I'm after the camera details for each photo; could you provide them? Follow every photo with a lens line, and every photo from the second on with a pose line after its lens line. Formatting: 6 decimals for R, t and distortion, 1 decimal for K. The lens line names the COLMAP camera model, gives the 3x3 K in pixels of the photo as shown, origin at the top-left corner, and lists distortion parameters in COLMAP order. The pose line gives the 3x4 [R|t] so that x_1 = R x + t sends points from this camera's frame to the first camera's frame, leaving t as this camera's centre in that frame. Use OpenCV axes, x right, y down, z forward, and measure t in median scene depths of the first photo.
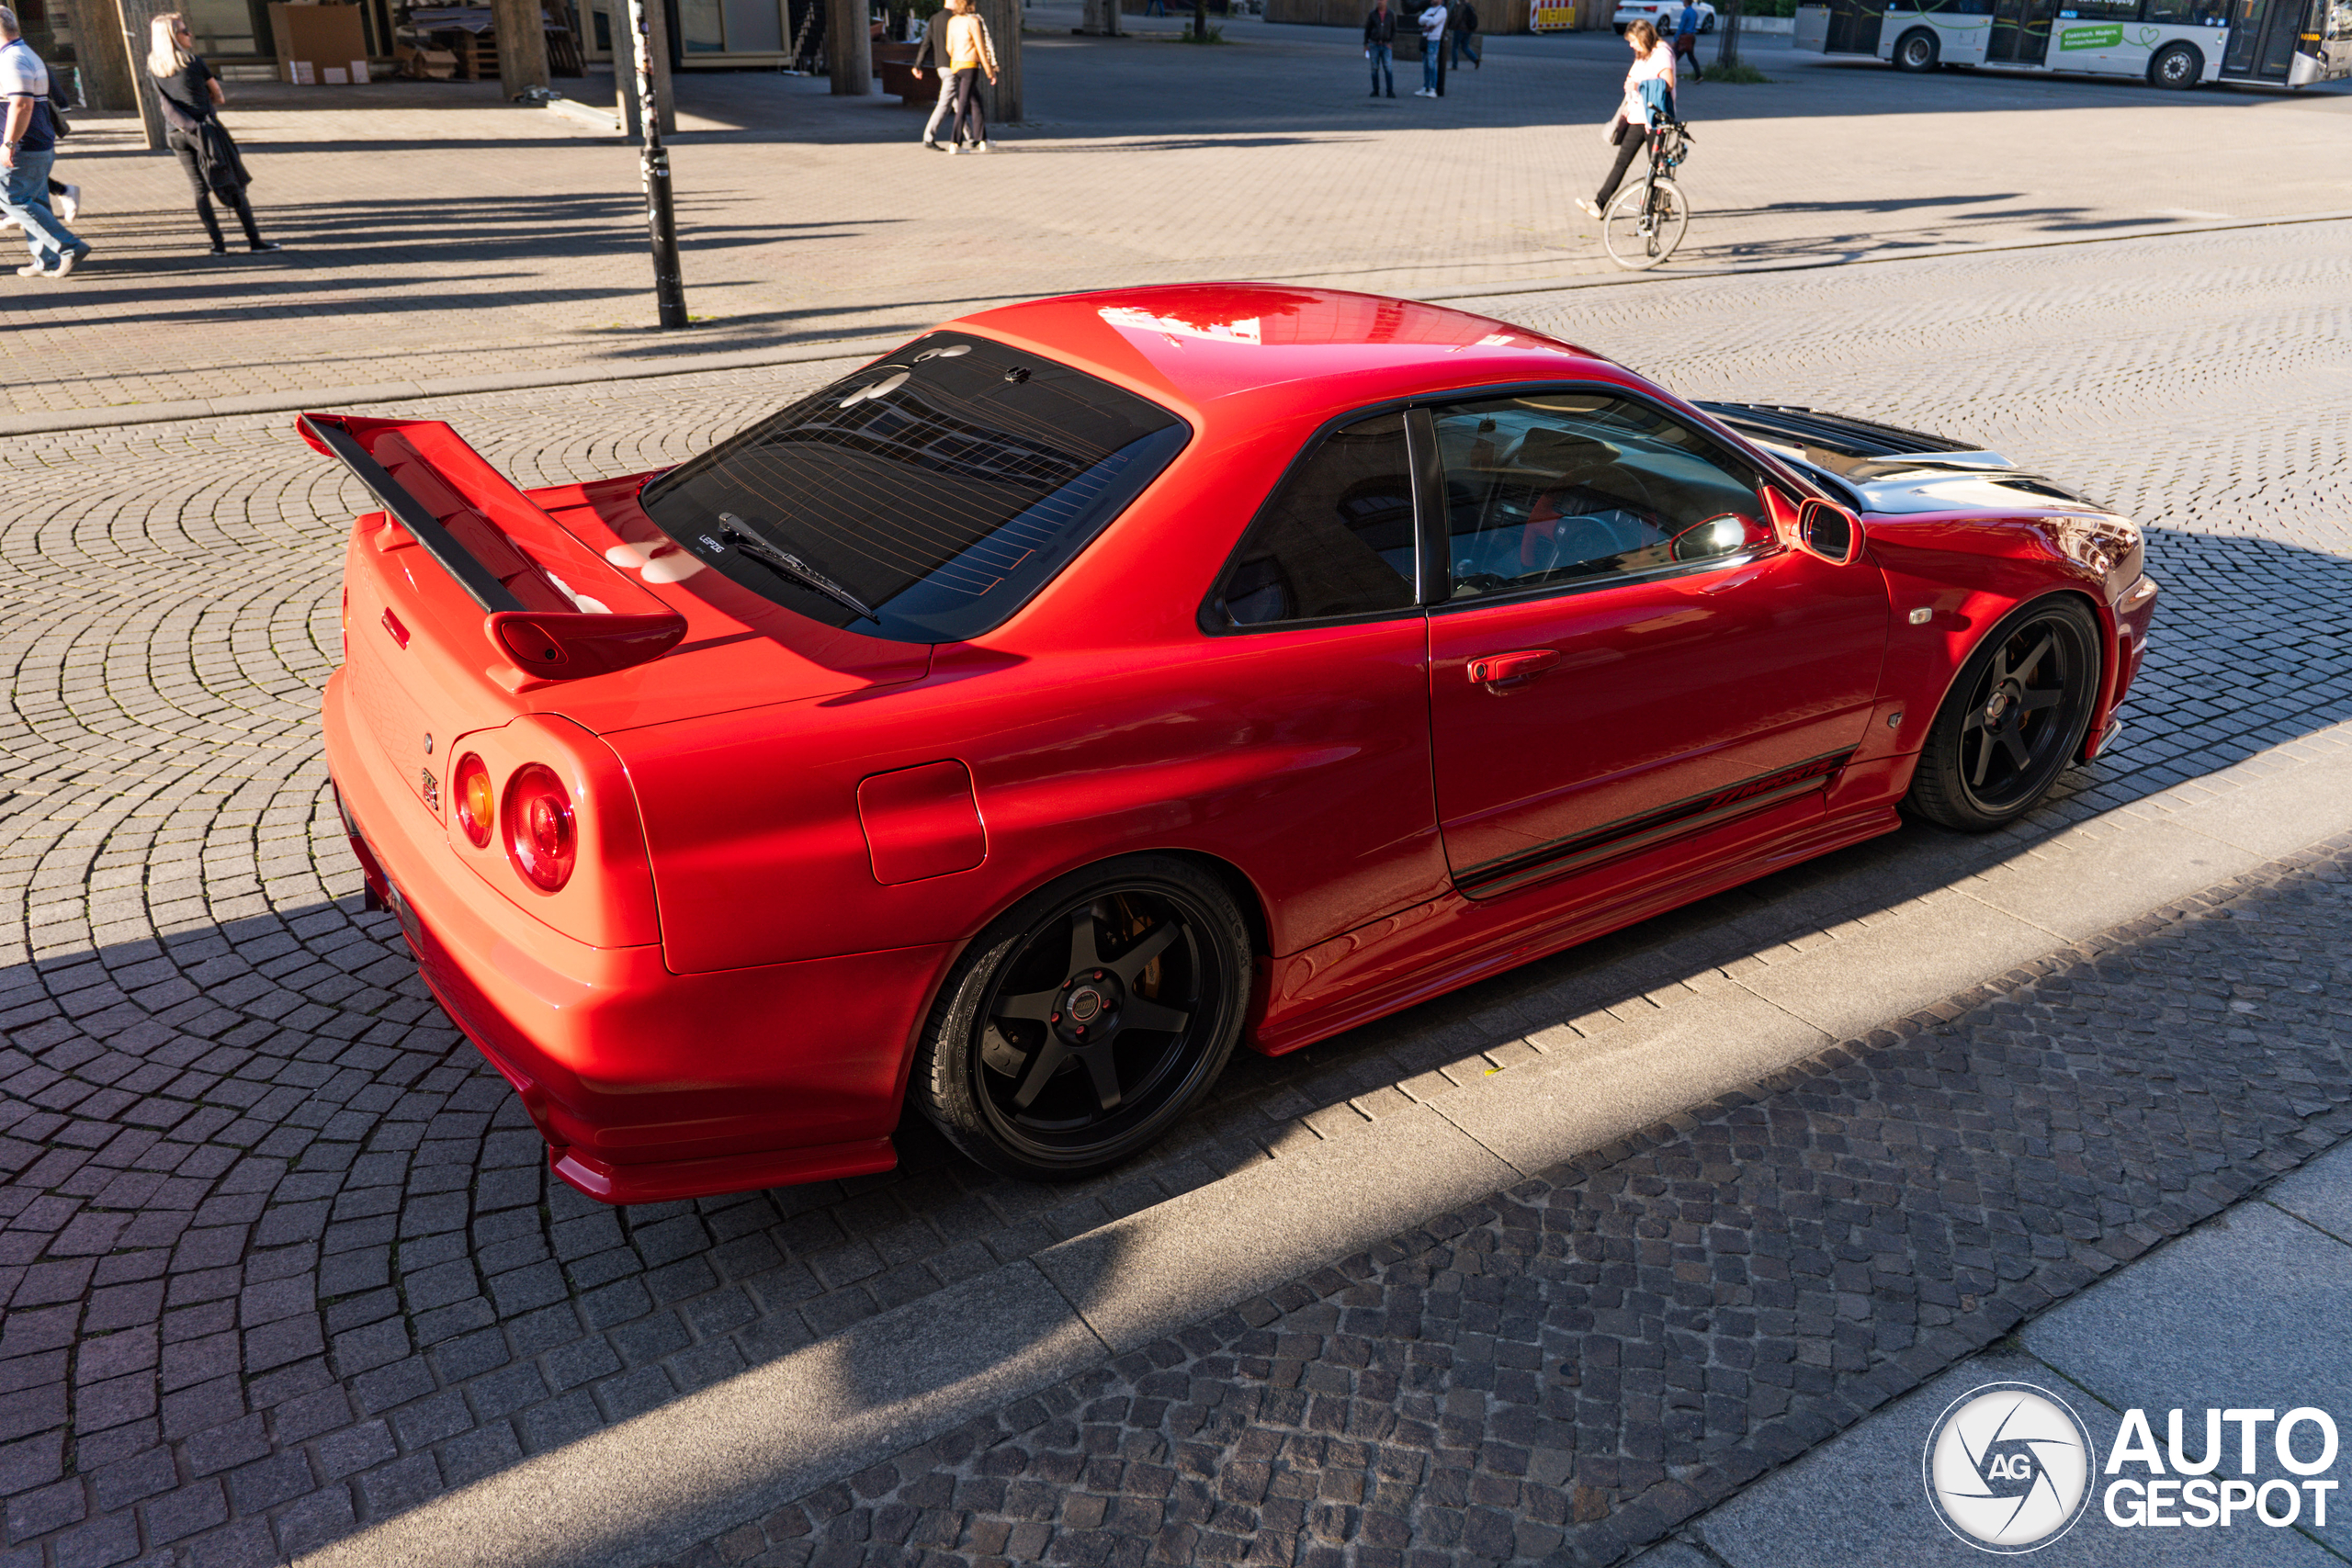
lens RADIAL K [[1775.3, 0, 1176.0], [0, 1775.3, 784.0], [0, 0, 1]] dist [0.027362, 0.001057]
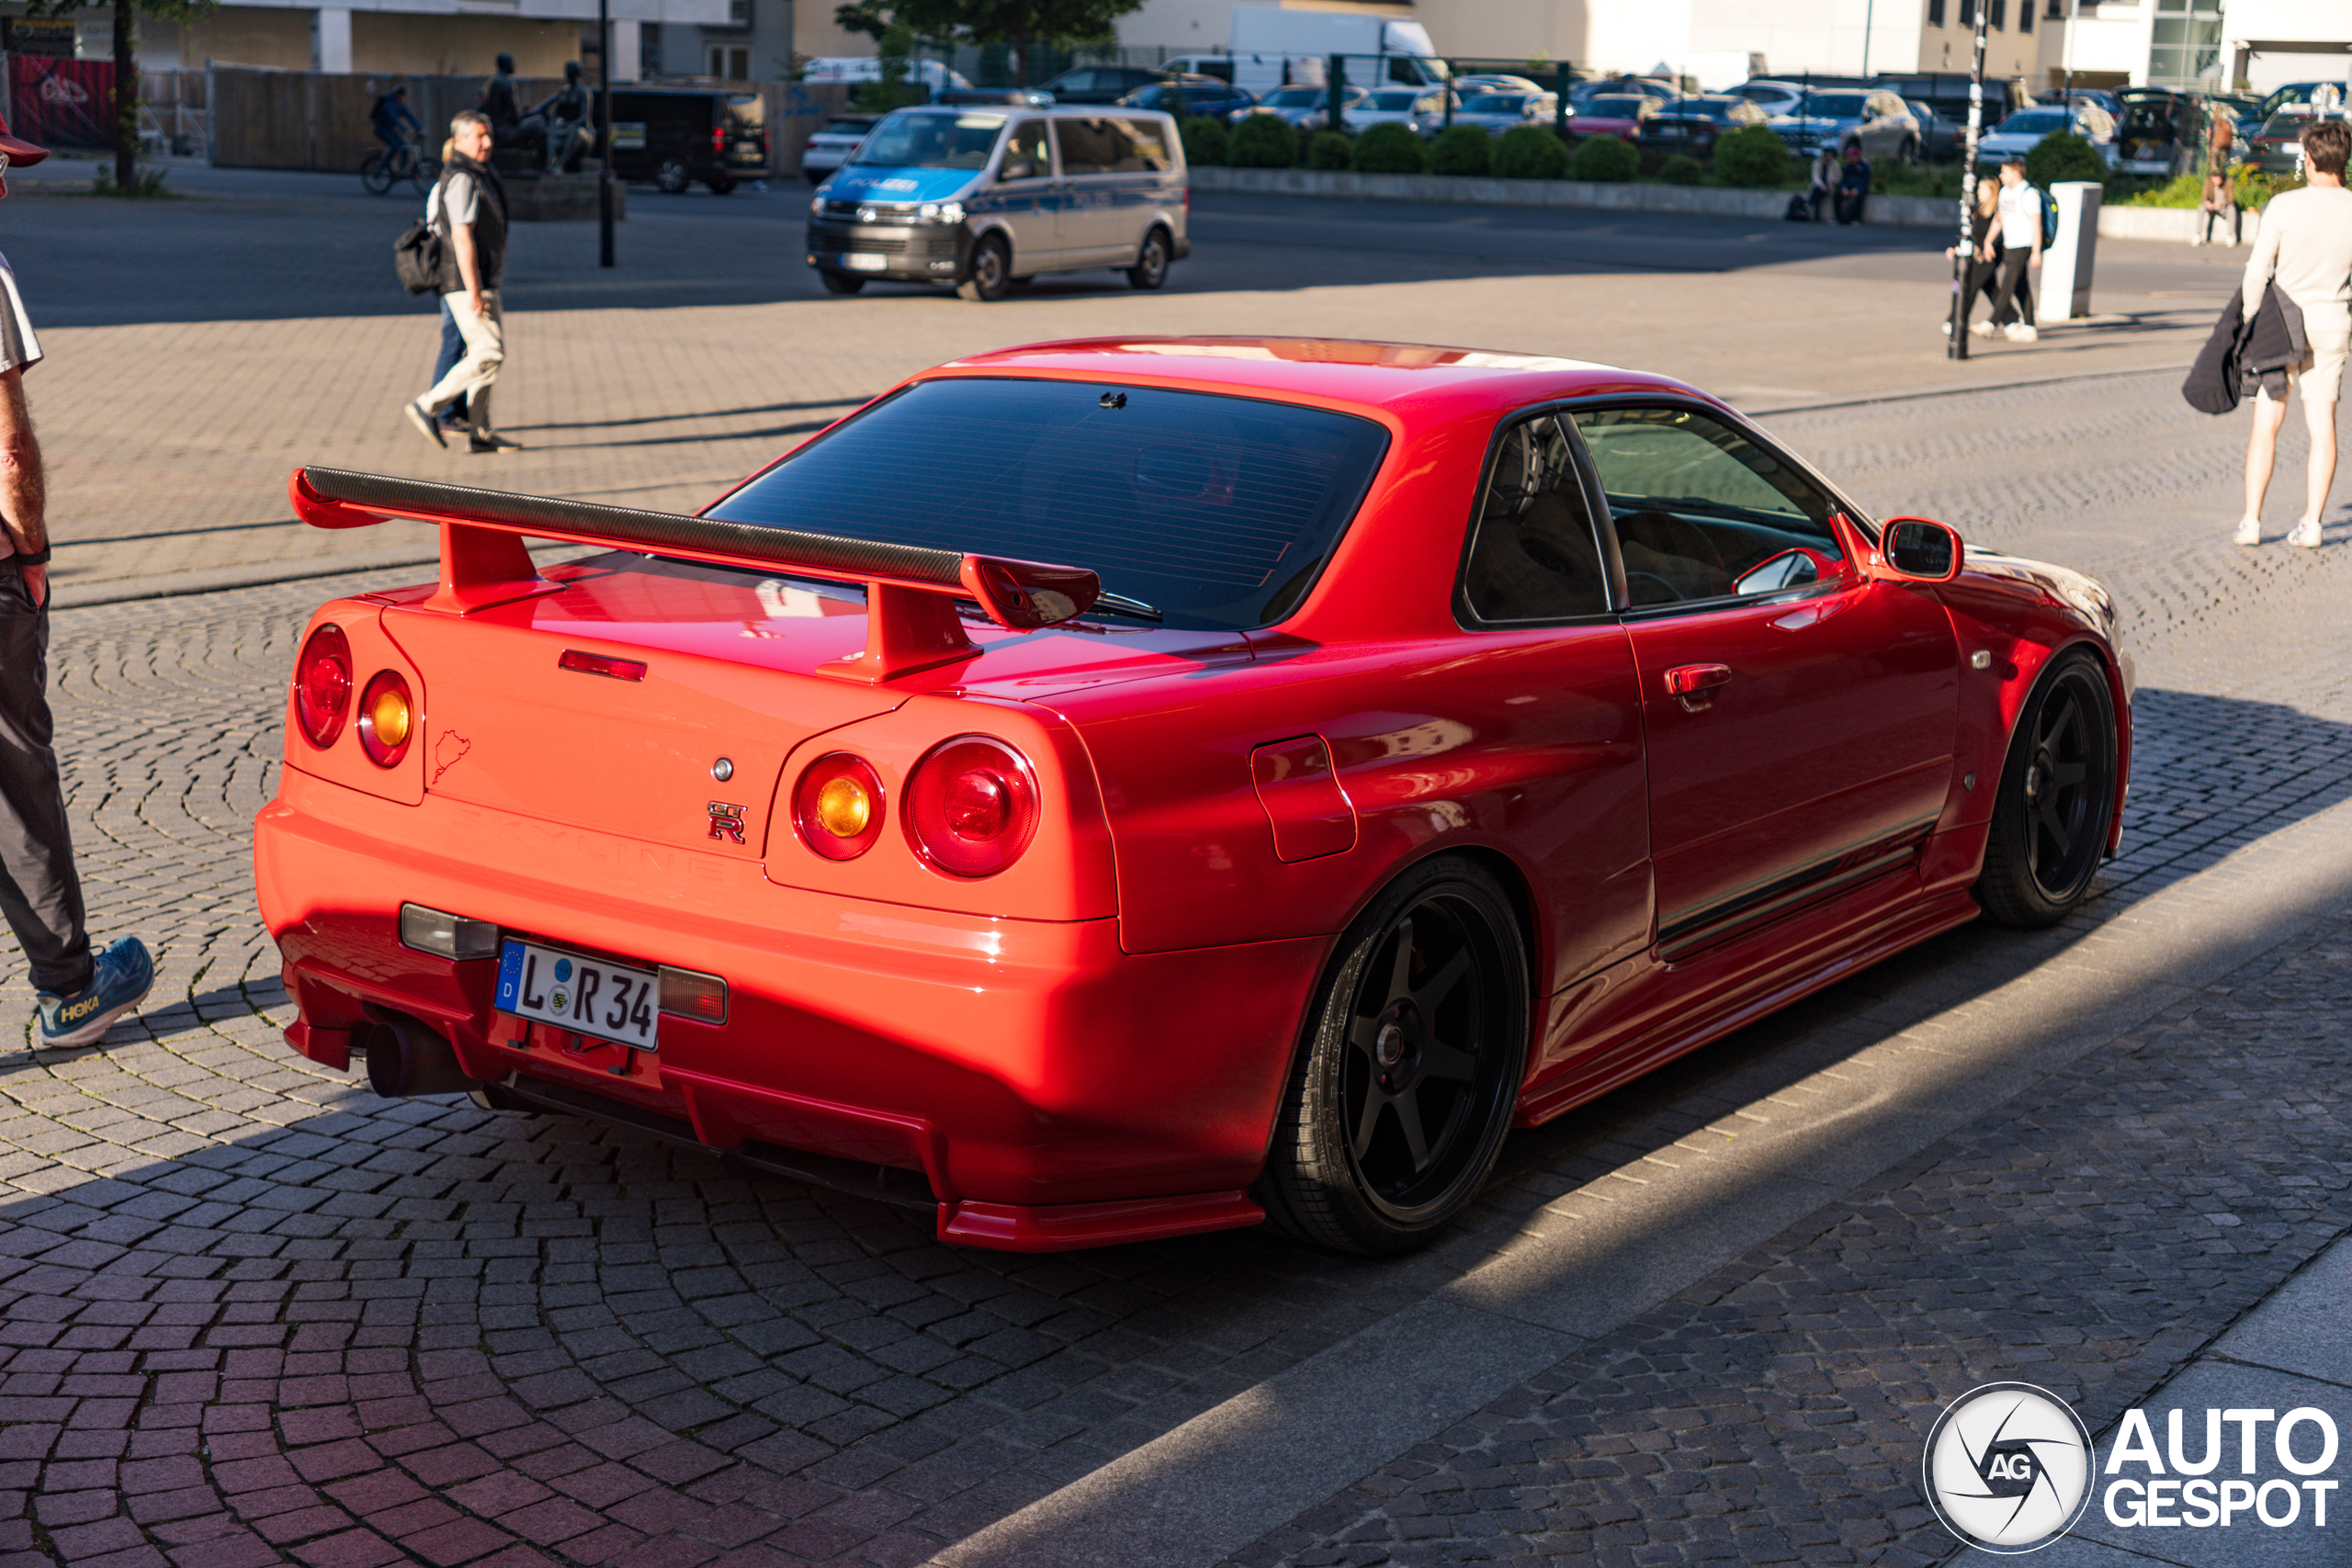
lens RADIAL K [[3145.1, 0, 1176.0], [0, 3145.1, 784.0], [0, 0, 1]] dist [-0.000838, 0.074553]
pose [[0.940152, -0.068926, 0.333711, -0.614854], [0.137298, 0.972938, -0.185851, 0.253532], [-0.311870, 0.220546, 0.924174, -0.406745]]
